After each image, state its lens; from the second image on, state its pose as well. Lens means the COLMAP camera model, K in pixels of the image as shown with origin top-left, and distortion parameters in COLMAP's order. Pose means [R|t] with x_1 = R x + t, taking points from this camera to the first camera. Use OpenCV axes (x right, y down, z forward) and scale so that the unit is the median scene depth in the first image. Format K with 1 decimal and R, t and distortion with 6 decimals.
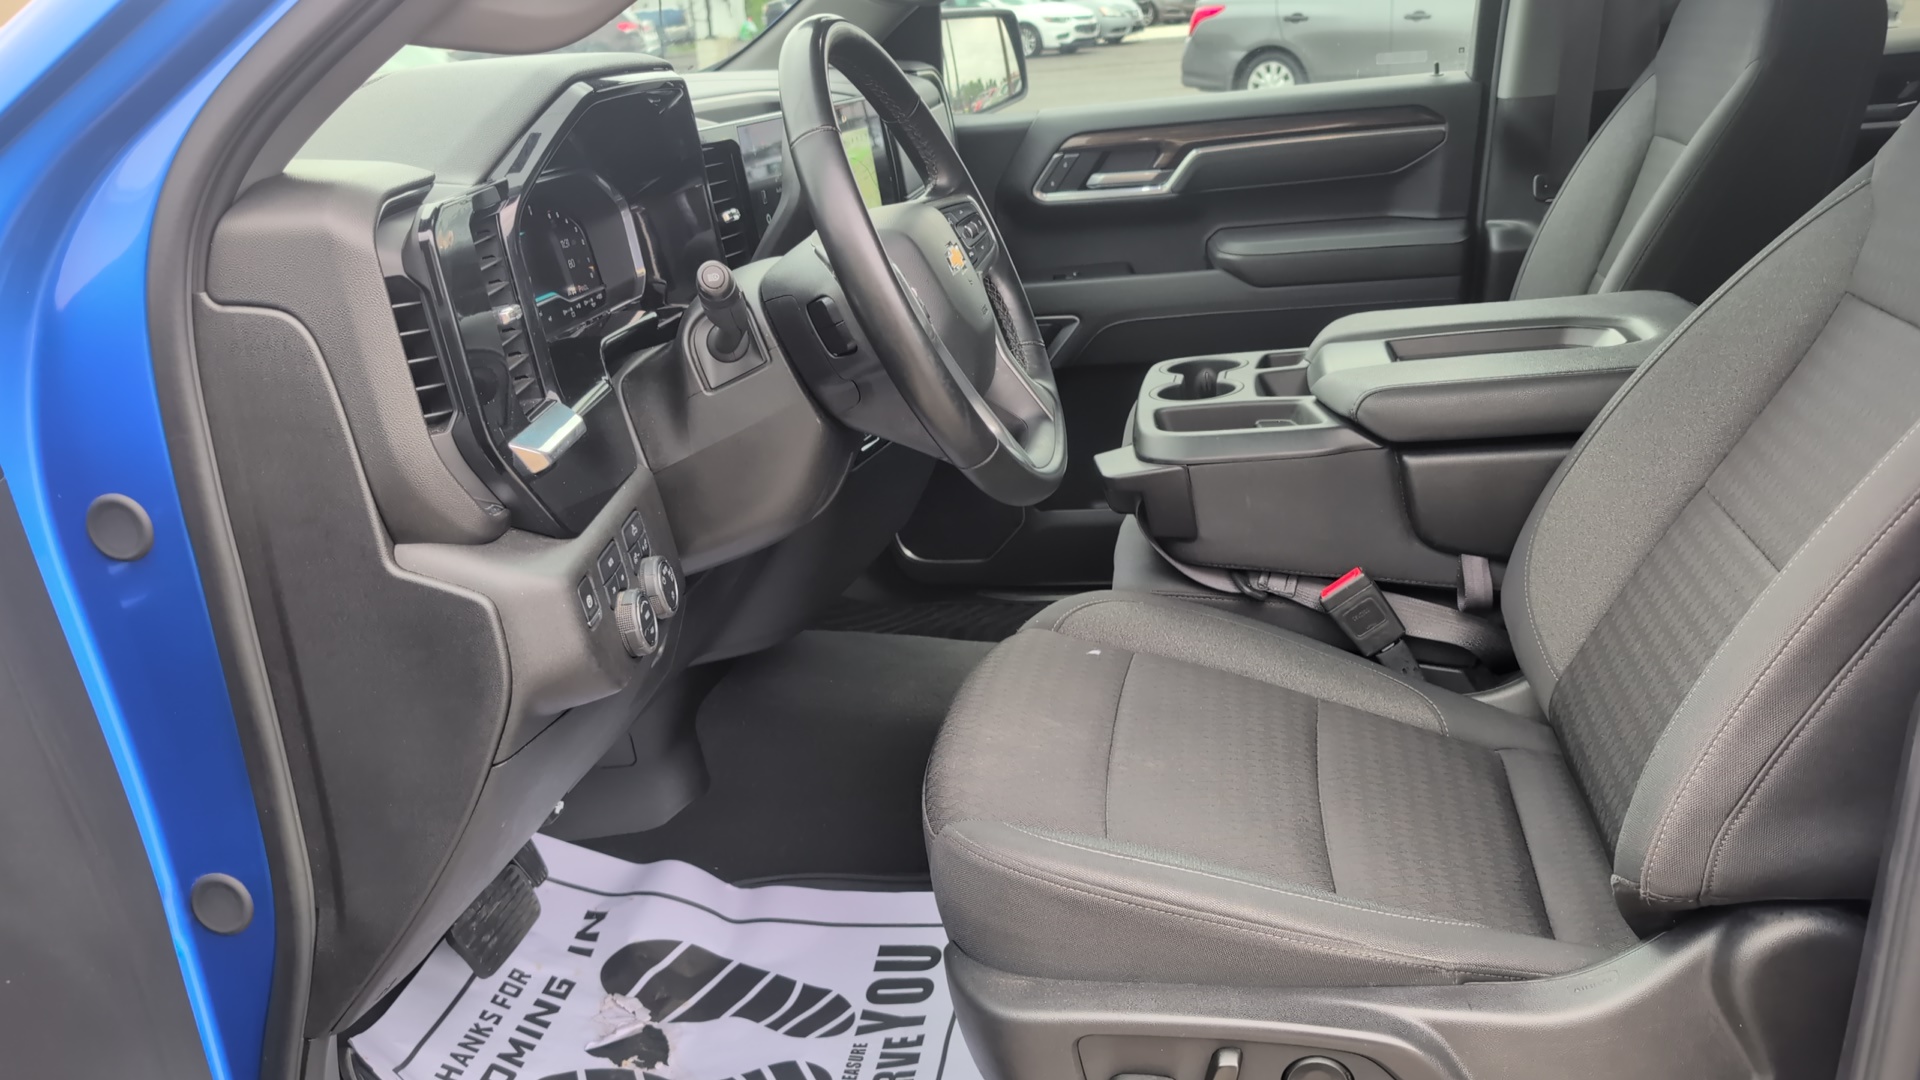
lens RADIAL K [[1604.5, 0, 946.1], [0, 1604.5, 551.7], [0, 0, 1]] dist [0.046607, -0.115182]
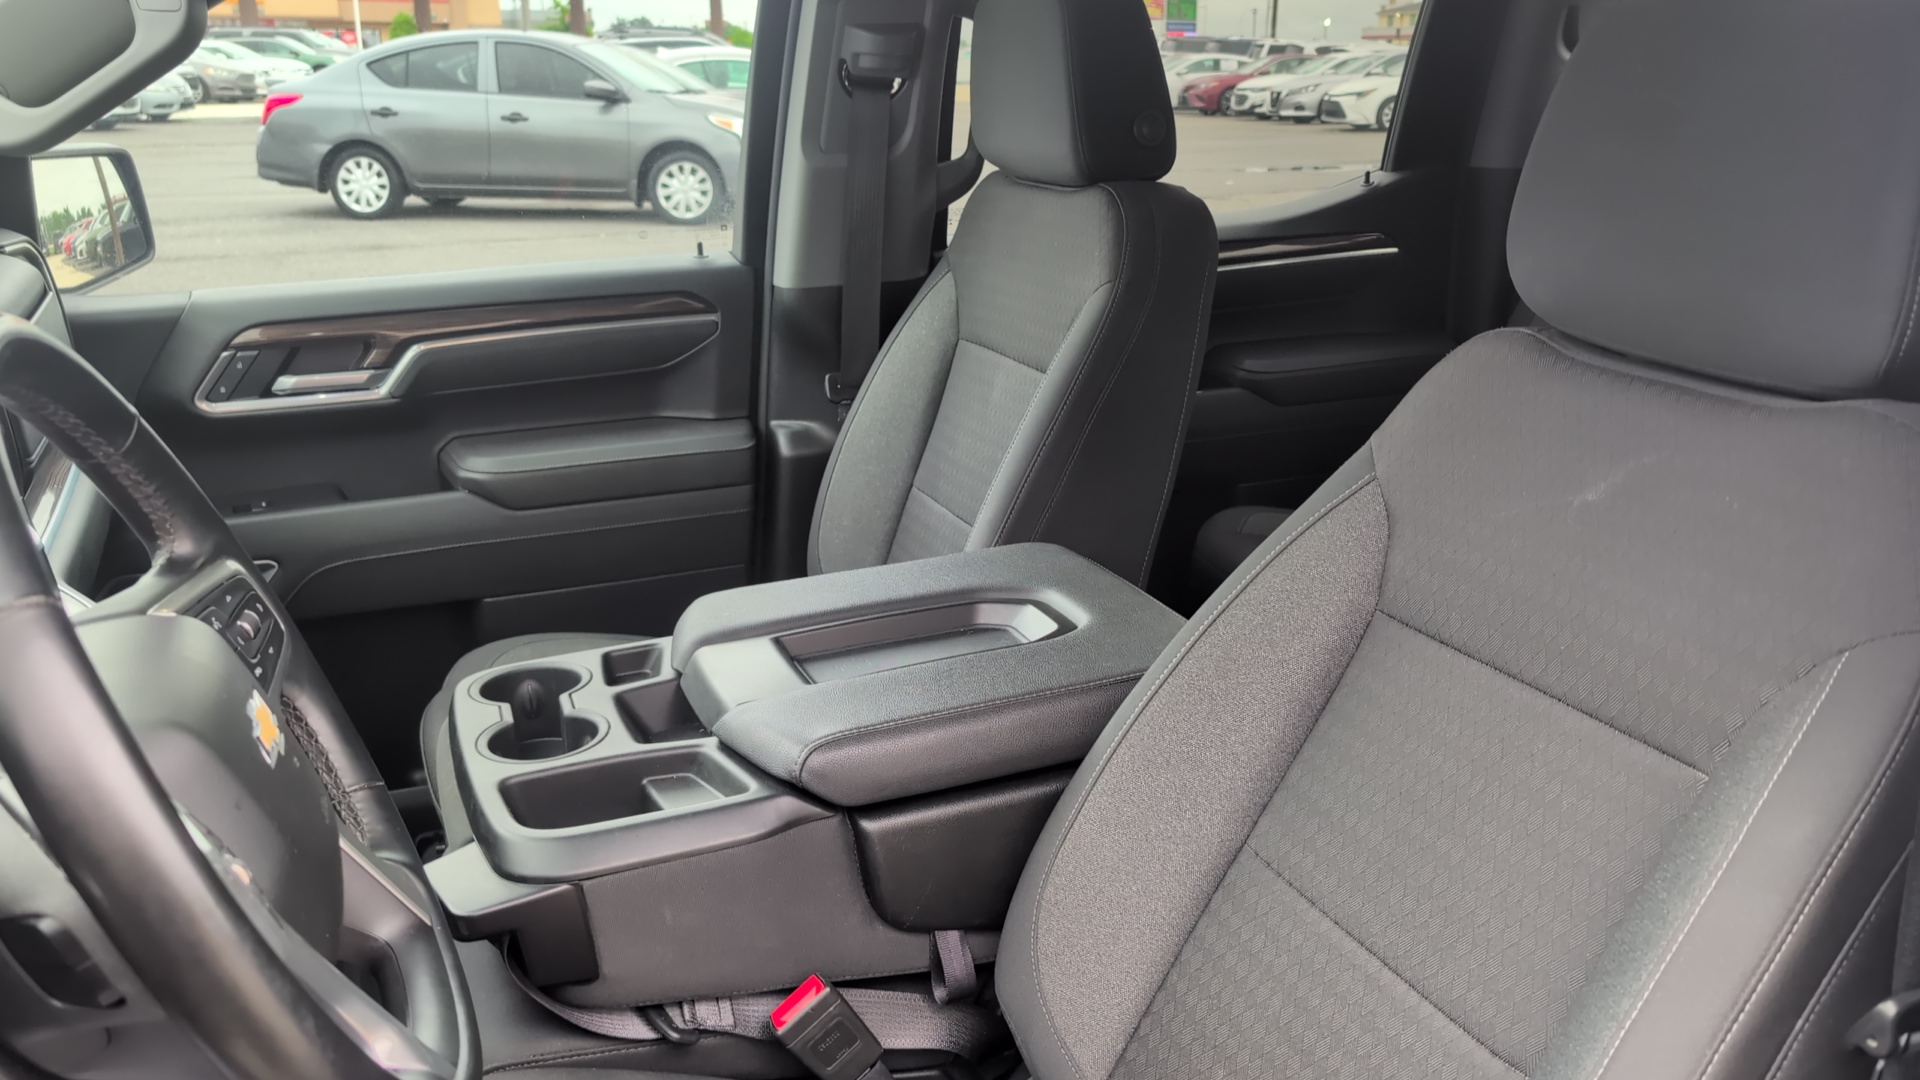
lens RADIAL K [[1604.5, 0, 949.9], [0, 1604.5, 538.2], [0, 0, 1]] dist [0.046607, -0.115182]
pose [[0.850327, -0.082725, 0.519711, -0.036774], [0.110890, 0.993560, -0.023284, -0.099013], [-0.514438, 0.077430, 0.854025, 0.186073]]
